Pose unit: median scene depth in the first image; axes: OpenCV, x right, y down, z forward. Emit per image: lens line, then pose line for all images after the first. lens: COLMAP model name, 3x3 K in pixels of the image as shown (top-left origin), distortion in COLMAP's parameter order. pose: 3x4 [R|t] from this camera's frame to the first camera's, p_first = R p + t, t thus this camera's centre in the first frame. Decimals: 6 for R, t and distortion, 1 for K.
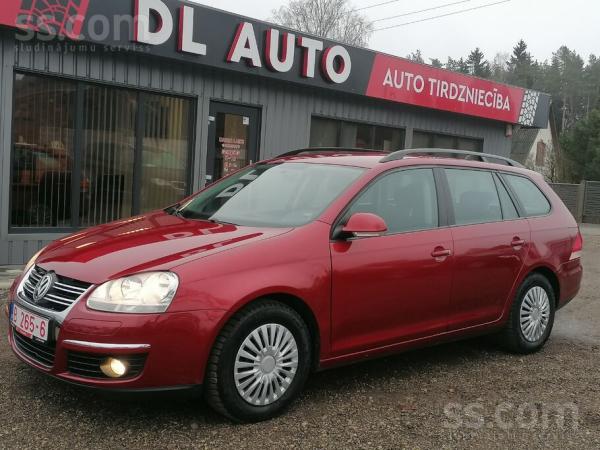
lens RADIAL K [[739.2, 0, 300.0], [0, 739.2, 225.0], [0, 0, 1]] dist [0.116839, -0.027890]
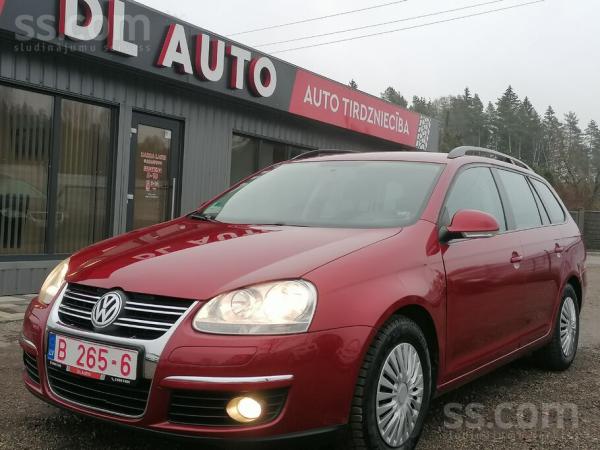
lens RADIAL K [[739.2, 0, 300.0], [0, 739.2, 225.0], [0, 0, 1]] dist [0.116839, -0.027890]
pose [[0.970107, -0.014741, 0.242230, -0.151561], [0.026975, 0.998518, -0.047267, 0.017408], [-0.241174, 0.052388, 0.969067, 0.102520]]
